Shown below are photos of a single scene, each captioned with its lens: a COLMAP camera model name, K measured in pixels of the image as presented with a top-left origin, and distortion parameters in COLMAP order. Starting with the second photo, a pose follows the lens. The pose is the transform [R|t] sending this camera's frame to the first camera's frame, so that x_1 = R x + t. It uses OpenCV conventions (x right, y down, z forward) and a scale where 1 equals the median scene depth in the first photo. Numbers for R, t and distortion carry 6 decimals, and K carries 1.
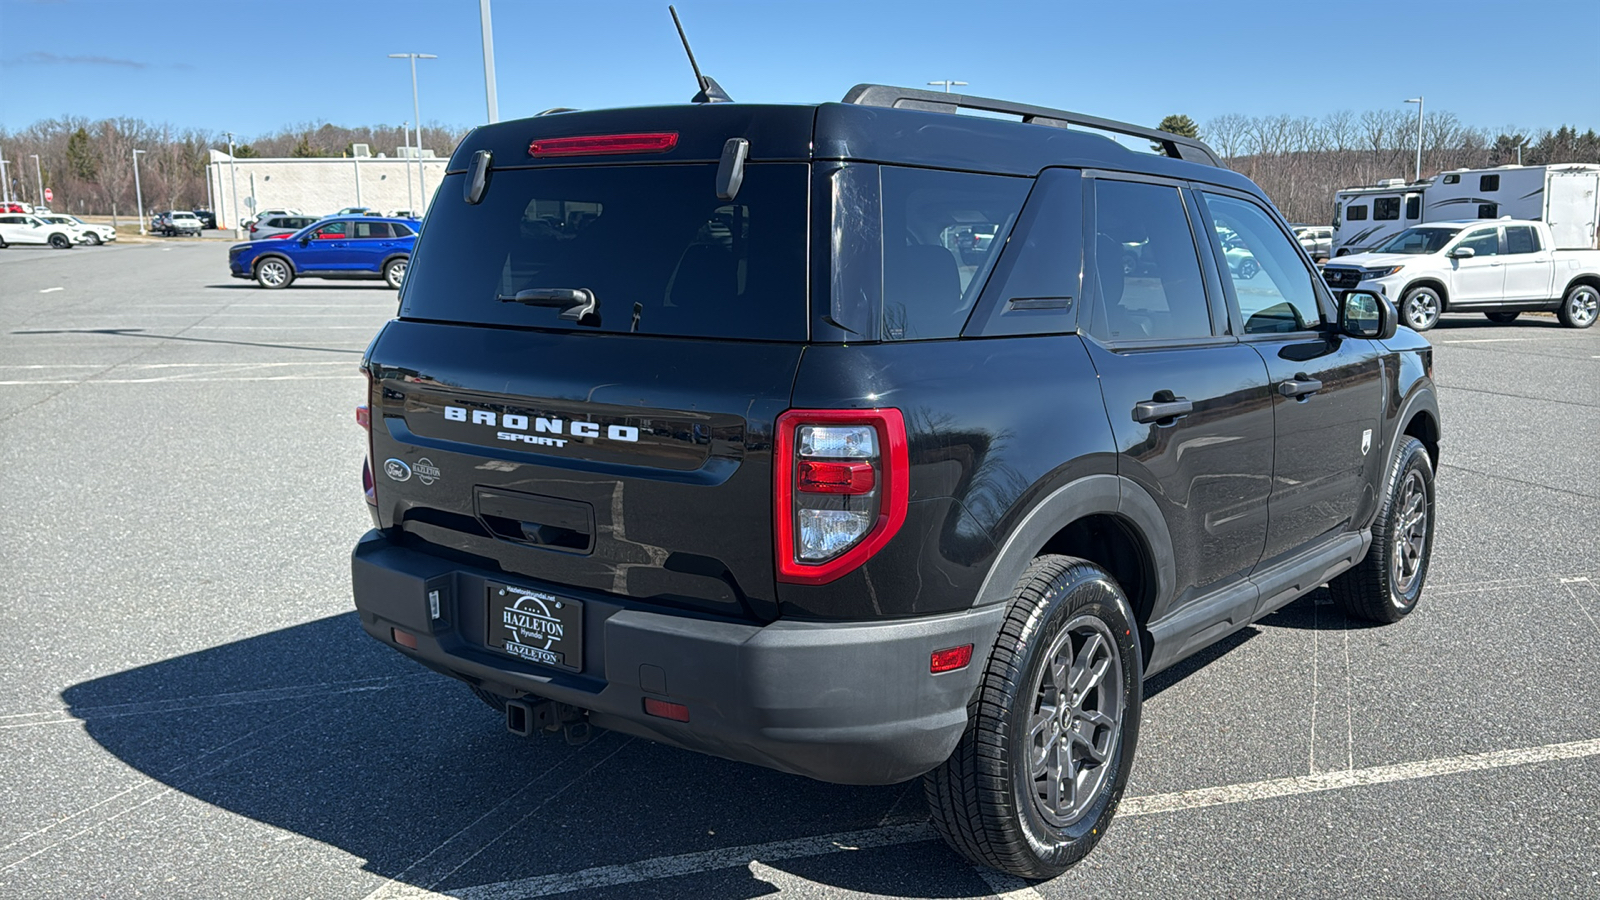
lens RADIAL K [[1356.1, 0, 836.3], [0, 1356.1, 454.4], [0, 0, 1]] dist [0.158979, -0.284347]
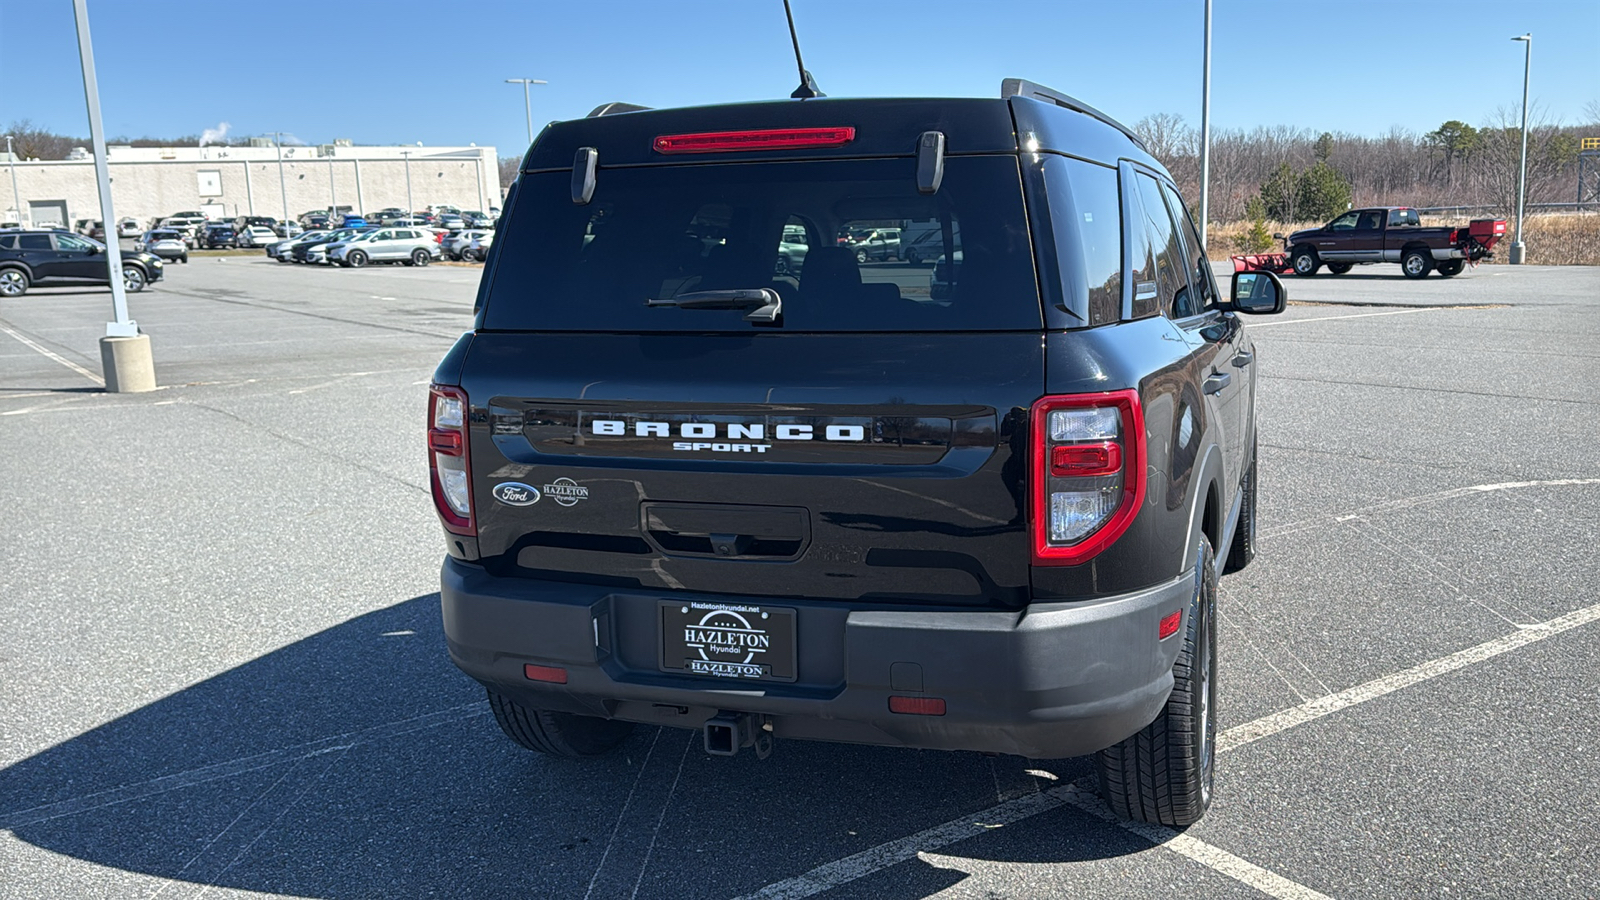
lens RADIAL K [[1356.1, 0, 836.3], [0, 1356.1, 454.4], [0, 0, 1]] dist [0.158979, -0.284347]
pose [[0.950267, -0.072697, 0.302834, -0.410680], [0.073125, 0.997273, 0.009942, -0.008985], [-0.302731, 0.012697, 0.952992, 0.059111]]
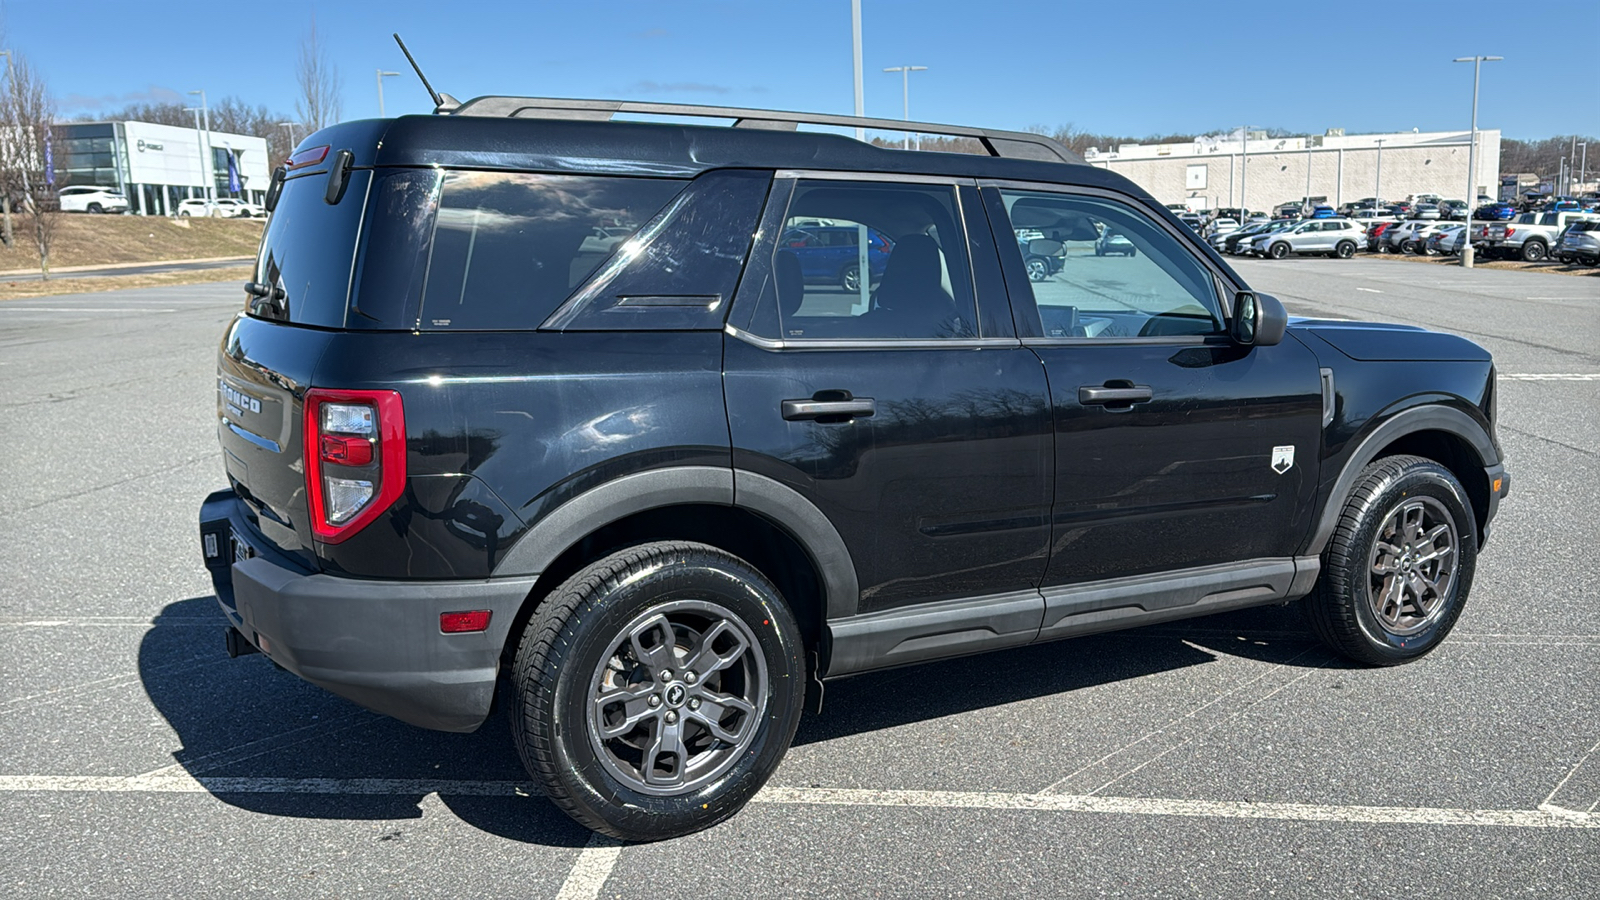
lens RADIAL K [[1355.4, 0, 830.0], [0, 1355.4, 482.1], [0, 0, 1]] dist [0.163618, -0.301934]
pose [[0.927552, 0.056210, -0.369443, 0.662387], [-0.049502, 0.998392, 0.027618, -0.006322], [0.370401, -0.007328, 0.928843, 0.071390]]
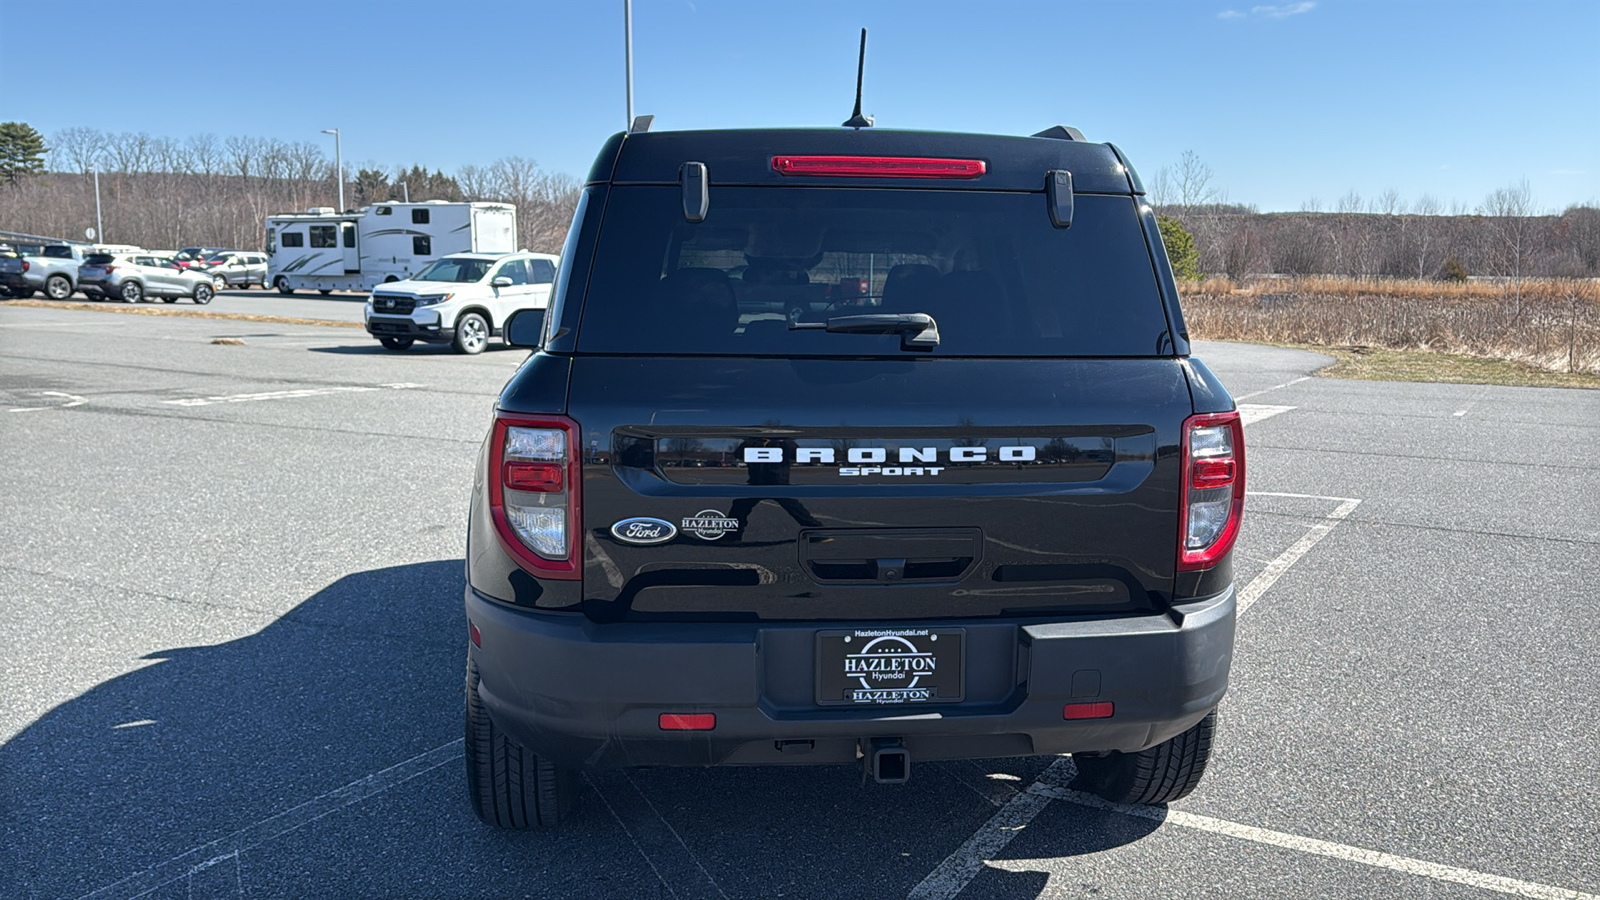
lens RADIAL K [[1356.1, 0, 836.3], [0, 1356.1, 454.4], [0, 0, 1]] dist [0.158979, -0.284347]
pose [[0.718837, -0.083049, 0.690200, -0.853847], [0.096277, 0.995164, 0.019472, -0.042423], [-0.688479, 0.052453, 0.723357, 0.317003]]
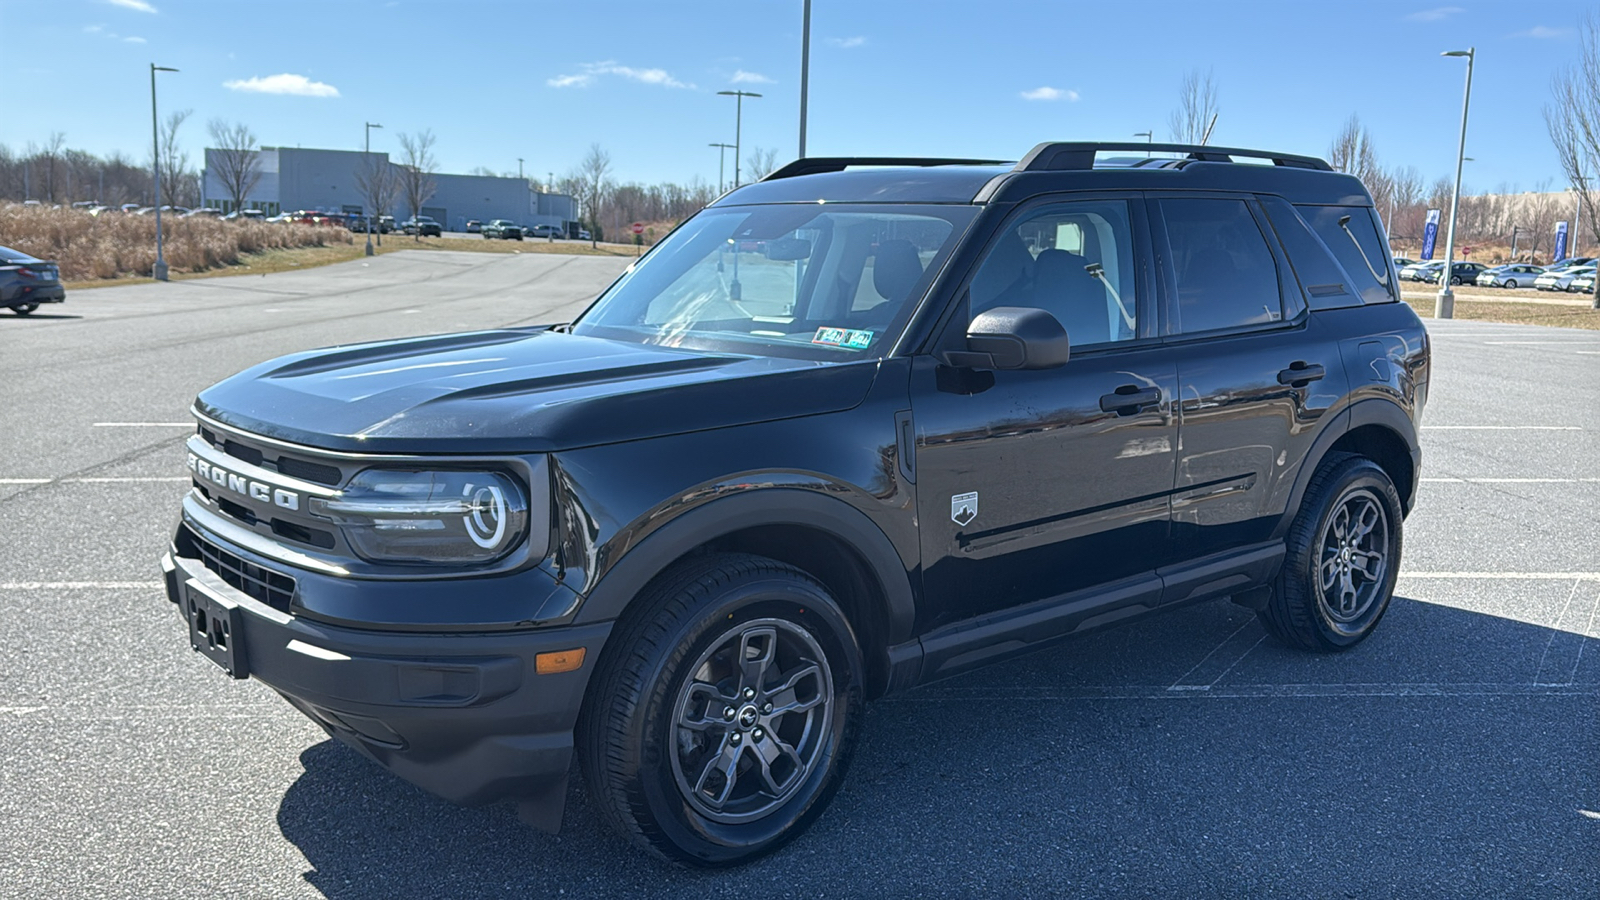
lens RADIAL K [[1356.1, 0, 836.3], [0, 1356.1, 454.4], [0, 0, 1]] dist [0.158979, -0.284347]
pose [[-0.977568, -0.051966, 0.204107, -0.029305], [0.011828, 0.954009, 0.299543, -0.449278], [-0.210286, 0.295238, -0.931995, 2.904872]]
